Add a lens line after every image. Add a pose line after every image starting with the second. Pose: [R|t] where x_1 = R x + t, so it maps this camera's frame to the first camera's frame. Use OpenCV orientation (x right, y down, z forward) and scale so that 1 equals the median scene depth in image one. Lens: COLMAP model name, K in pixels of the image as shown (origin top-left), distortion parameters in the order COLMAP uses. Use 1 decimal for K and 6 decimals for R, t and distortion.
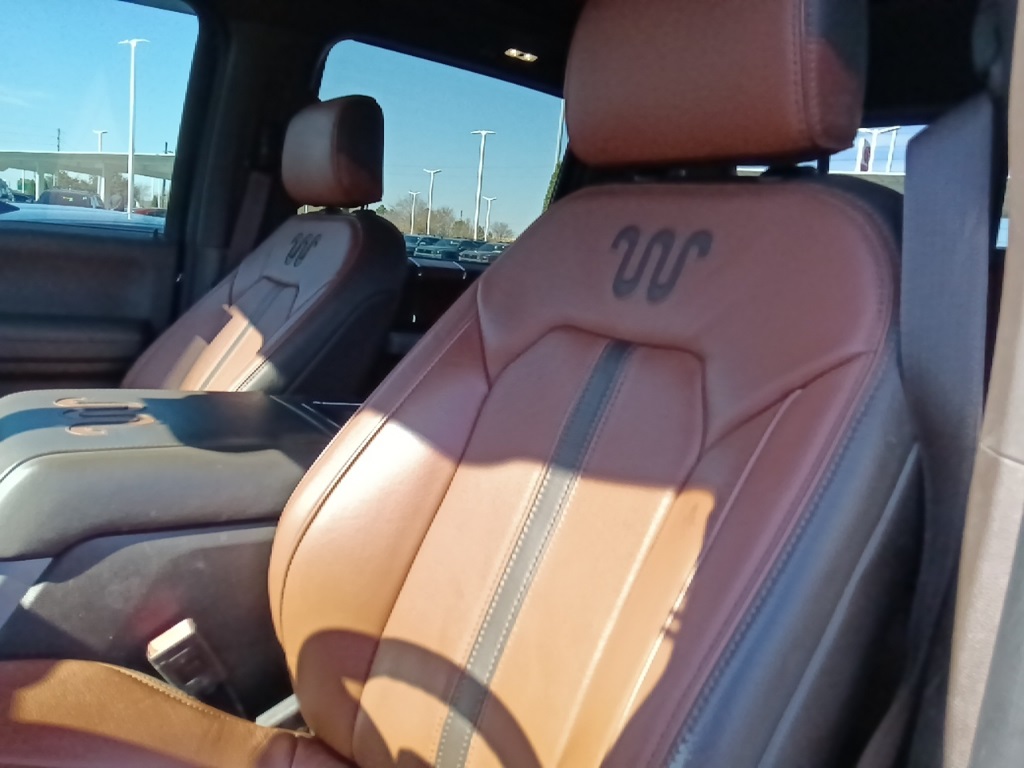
lens RADIAL K [[792.6, 0, 497.4], [0, 792.6, 383.5], [0, 0, 1]] dist [0.030519, -0.069689]
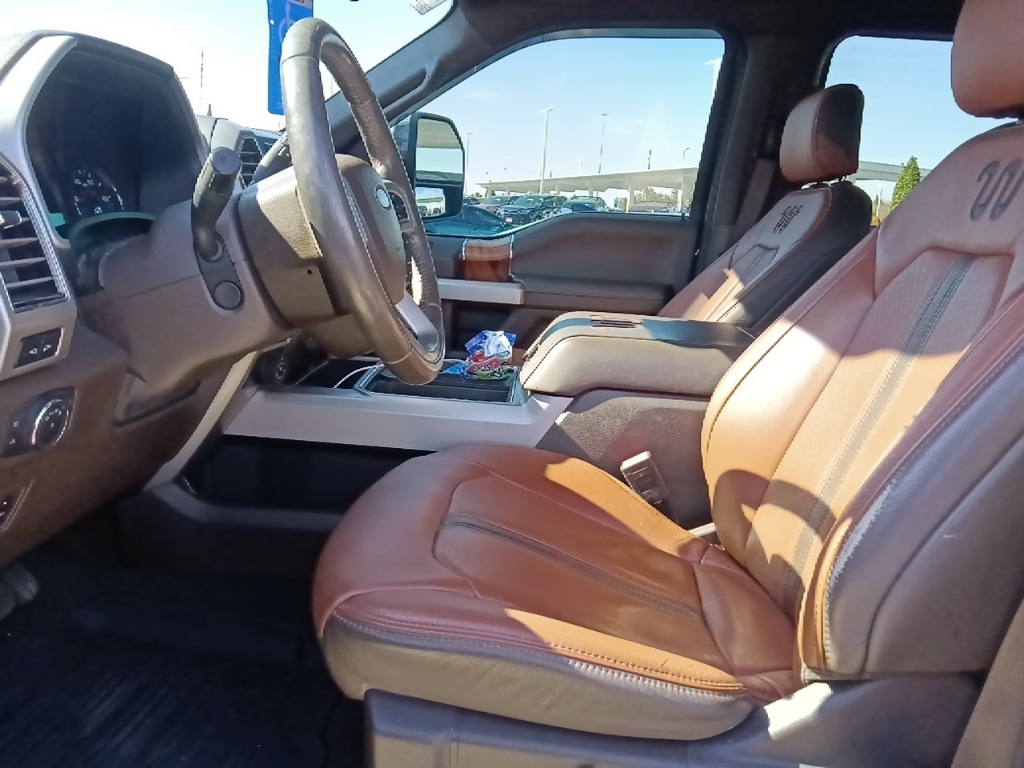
lens RADIAL K [[792.6, 0, 497.4], [0, 792.6, 383.5], [0, 0, 1]] dist [0.030519, -0.069689]
pose [[0.778782, 0.074649, -0.622837, 0.307983], [-0.078948, 0.996663, 0.020739, 0.151187], [0.622306, 0.033021, 0.782077, -0.353270]]
